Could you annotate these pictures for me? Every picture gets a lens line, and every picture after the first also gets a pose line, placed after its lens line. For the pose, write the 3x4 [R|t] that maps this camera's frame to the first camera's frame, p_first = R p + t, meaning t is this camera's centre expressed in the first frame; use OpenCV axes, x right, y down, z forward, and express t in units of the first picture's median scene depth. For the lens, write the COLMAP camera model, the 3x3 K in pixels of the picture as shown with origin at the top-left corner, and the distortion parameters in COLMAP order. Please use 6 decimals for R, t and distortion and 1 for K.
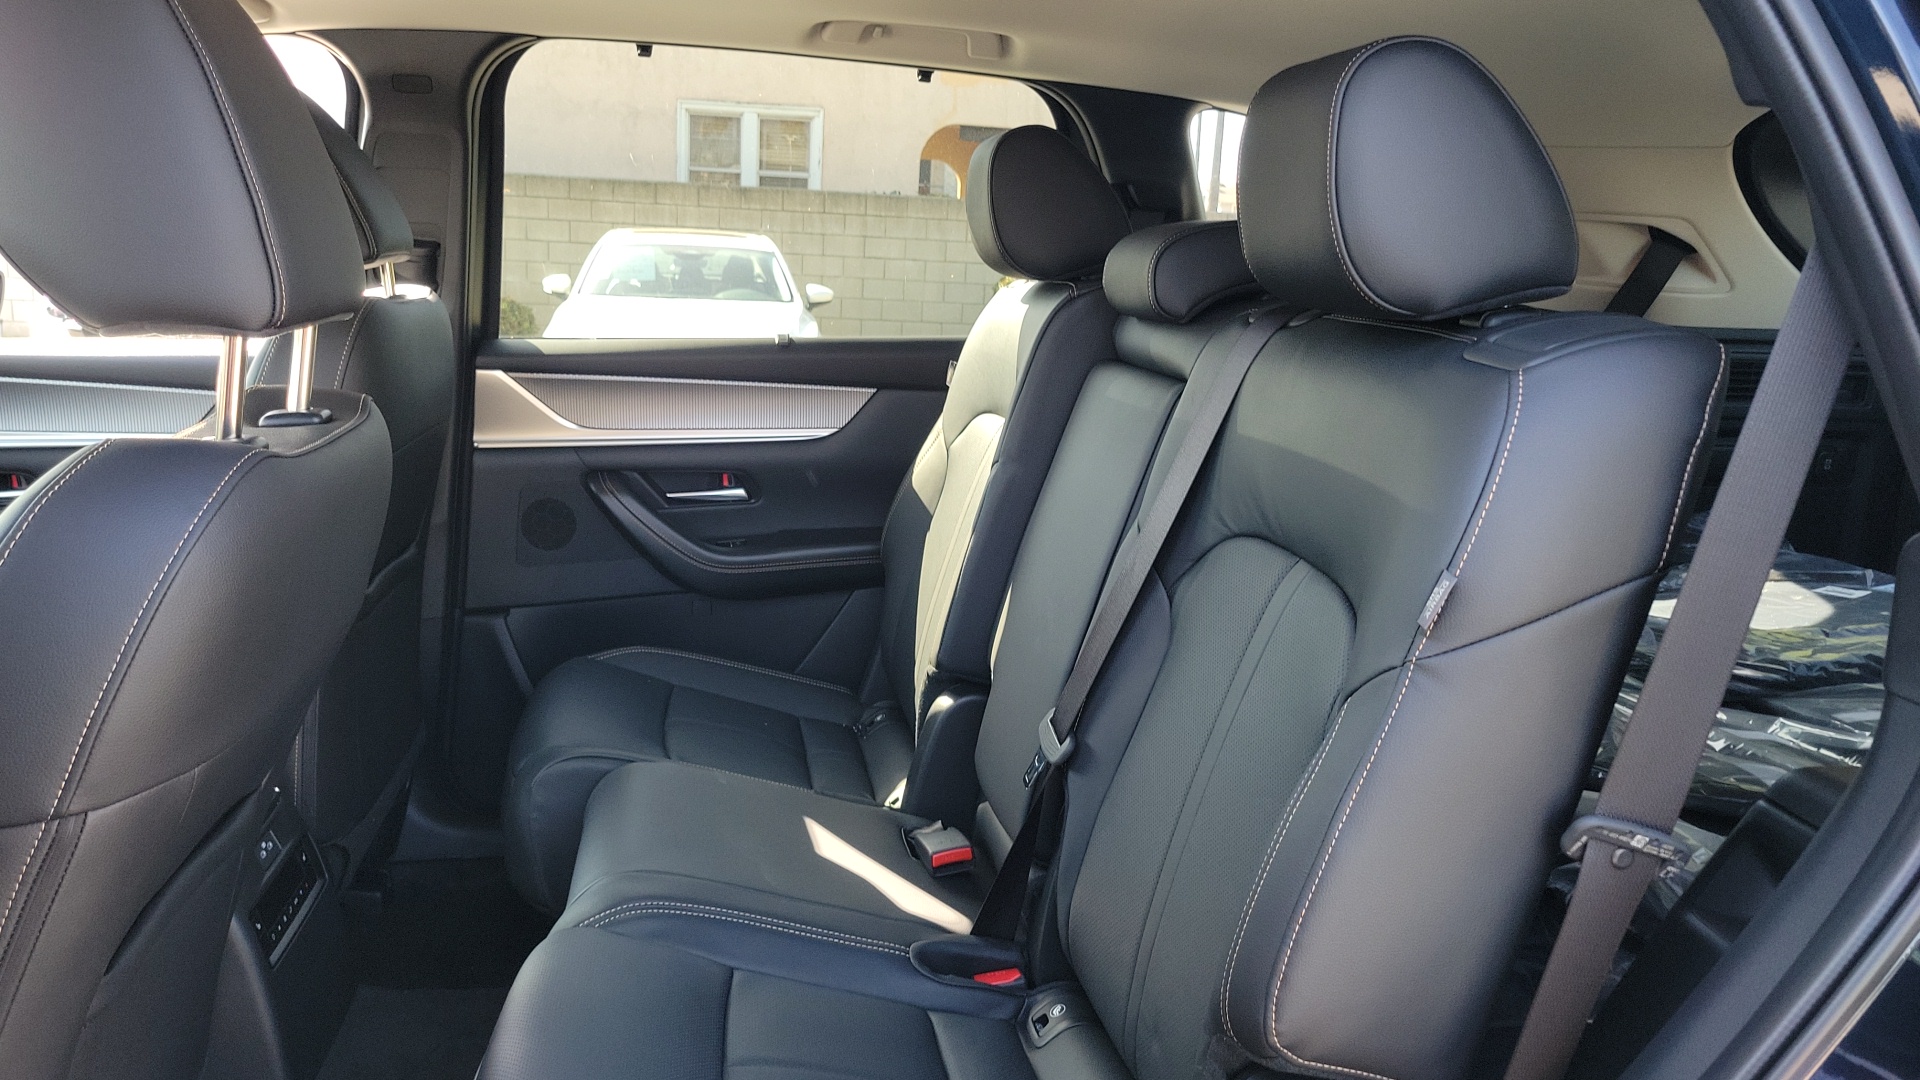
lens RADIAL K [[1467.3, 0, 960.0], [0, 1467.3, 540.0], [0, 0, 1]] dist [0.019260, -0.004961]
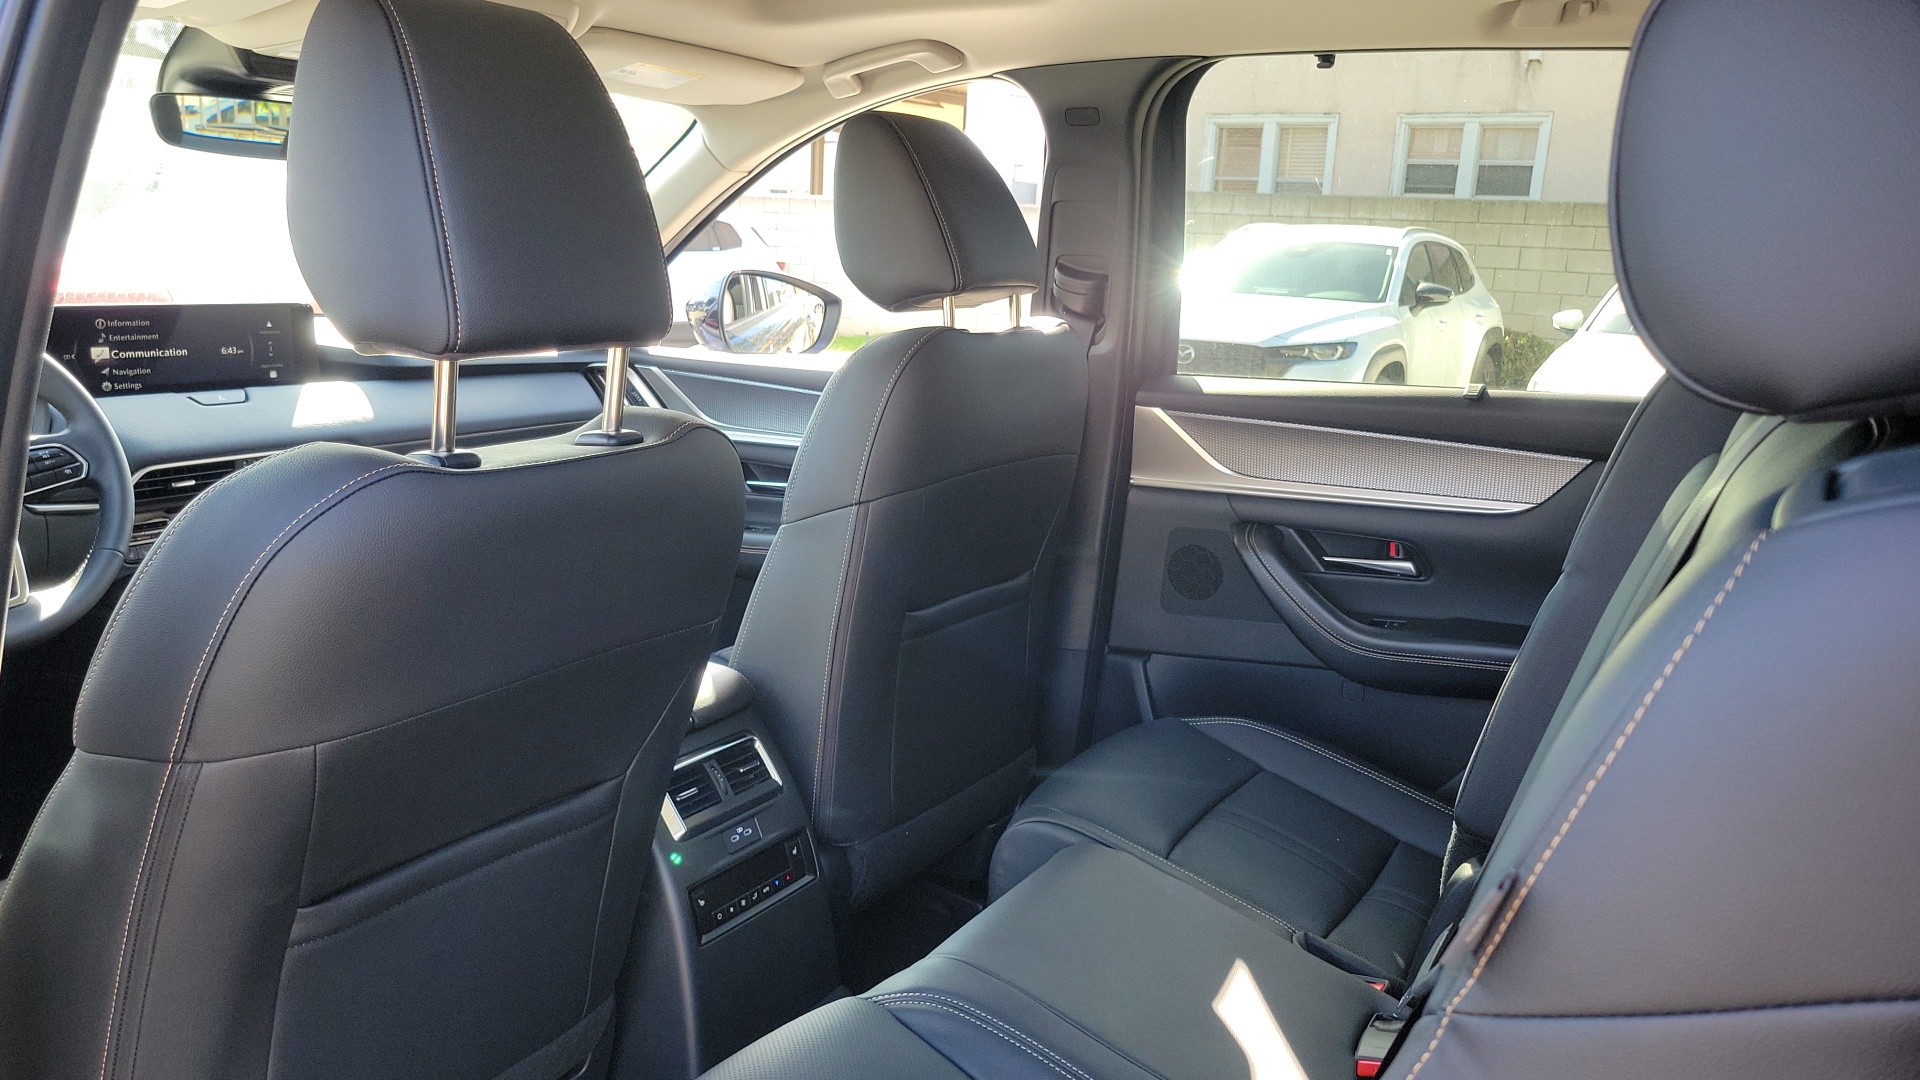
lens RADIAL K [[1467.3, 0, 960.0], [0, 1467.3, 540.0], [0, 0, 1]] dist [0.019260, -0.004961]
pose [[0.748150, 0.122272, -0.652167, 0.221854], [-0.136154, 0.990249, 0.029465, -0.039106], [0.649411, 0.066751, 0.757503, 0.189076]]
